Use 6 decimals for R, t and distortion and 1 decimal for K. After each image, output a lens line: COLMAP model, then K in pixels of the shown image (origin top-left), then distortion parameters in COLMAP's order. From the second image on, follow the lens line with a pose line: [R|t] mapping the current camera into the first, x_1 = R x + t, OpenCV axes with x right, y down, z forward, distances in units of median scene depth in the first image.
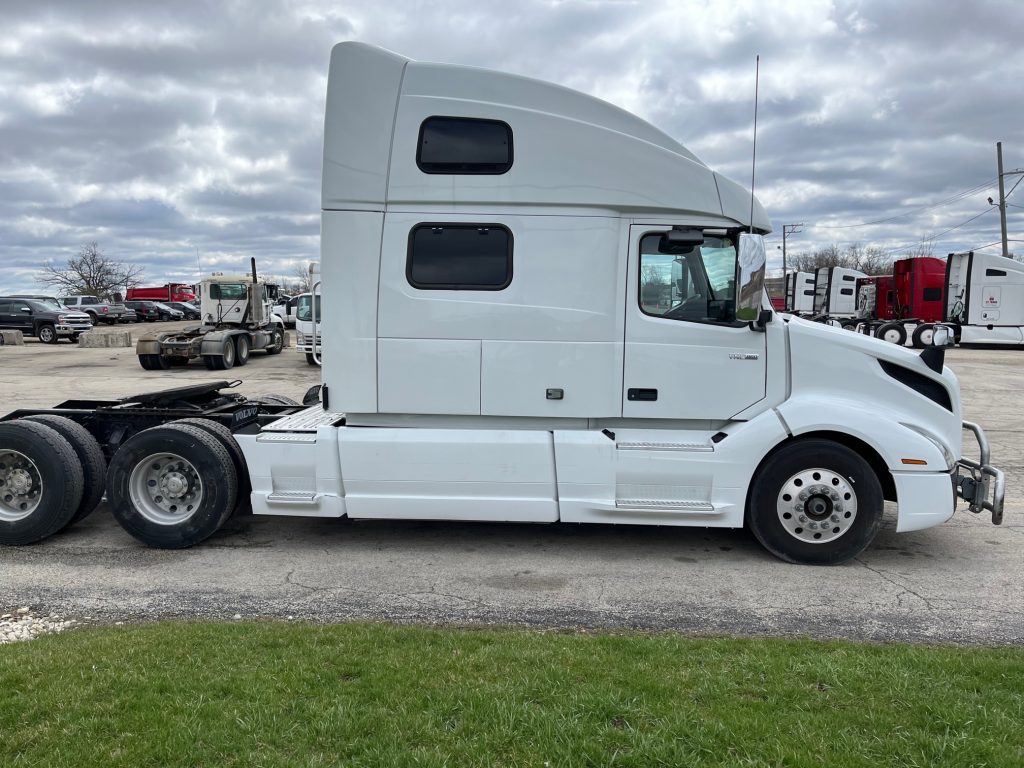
lens RADIAL K [[766.3, 0, 511.9], [0, 766.3, 382.7], [0, 0, 1]] dist [0.041410, -0.010773]
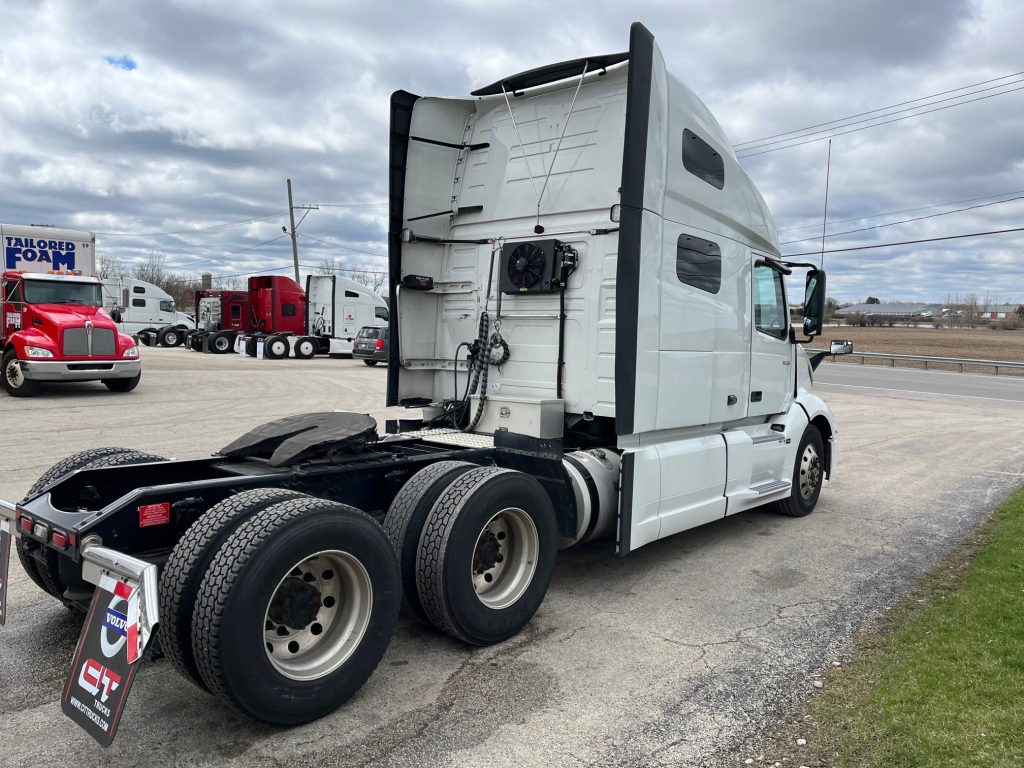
lens RADIAL K [[766.3, 0, 511.8], [0, 766.3, 385.4], [0, 0, 1]] dist [0.041410, -0.010773]
pose [[0.595681, -0.044862, 0.801967, -1.000272], [0.054430, 0.998398, 0.015422, -0.041177], [-0.801375, 0.034465, 0.597169, 0.621550]]
